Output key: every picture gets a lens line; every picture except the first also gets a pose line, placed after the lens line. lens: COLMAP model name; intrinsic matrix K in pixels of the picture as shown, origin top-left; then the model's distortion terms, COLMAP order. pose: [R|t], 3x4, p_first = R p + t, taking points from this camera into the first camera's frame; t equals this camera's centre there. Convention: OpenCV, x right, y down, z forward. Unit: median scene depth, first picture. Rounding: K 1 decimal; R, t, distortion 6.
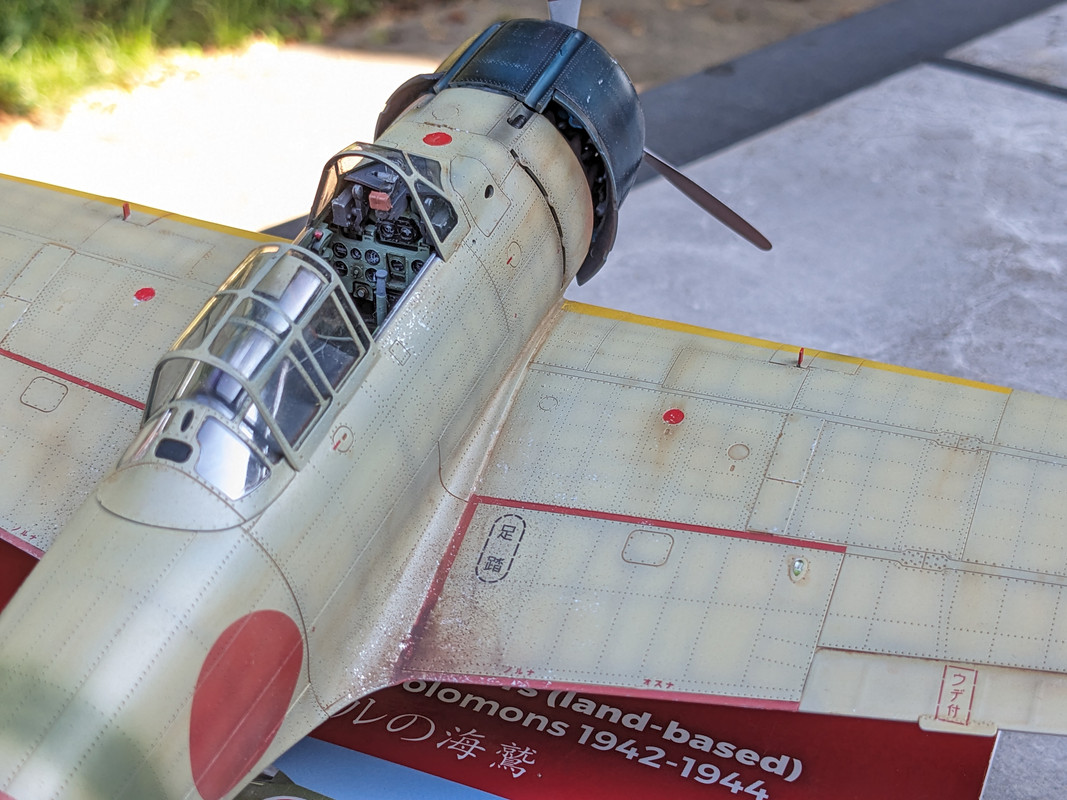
lens RADIAL K [[1792.9, 0, 533.5], [0, 1792.9, 400.0], [0, 0, 1]] dist [0.035235, -0.348257]
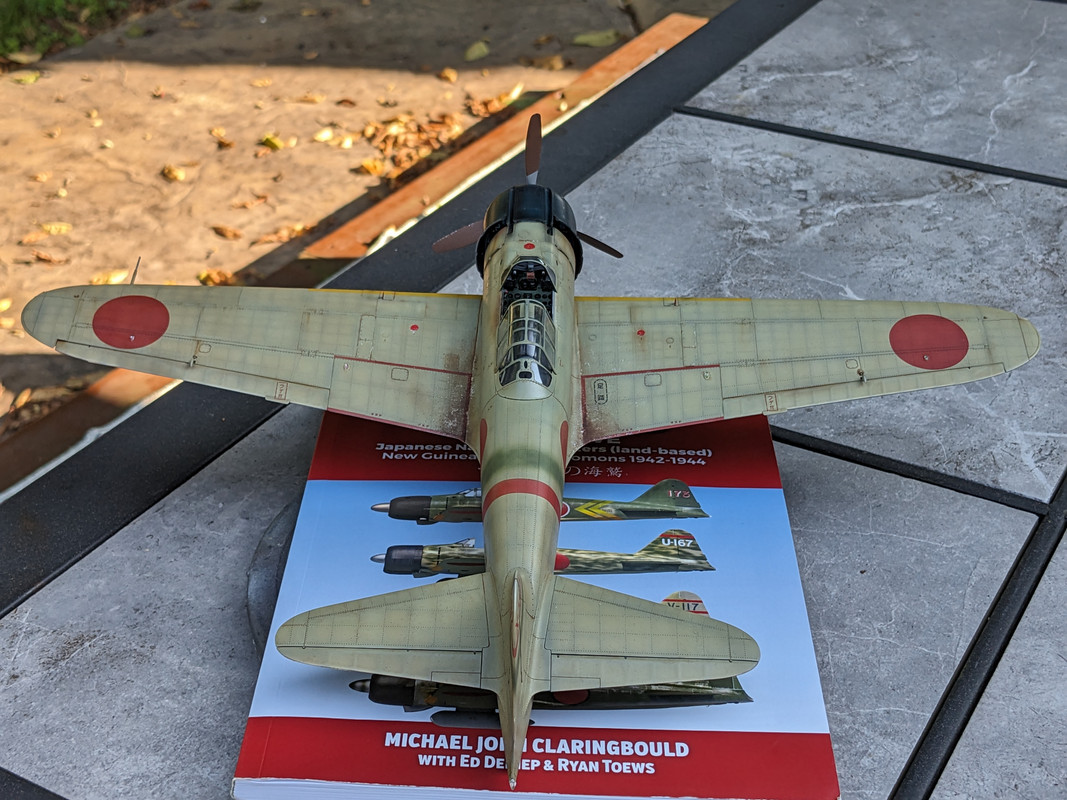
lens RADIAL K [[1792.9, 0, 533.5], [0, 1792.9, 400.0], [0, 0, 1]] dist [0.035235, -0.348257]
pose [[0.936447, -0.209246, 0.281572, -0.888578], [0.195893, 0.977745, 0.075099, -0.131295], [-0.291020, -0.015168, 0.956597, -1.596698]]
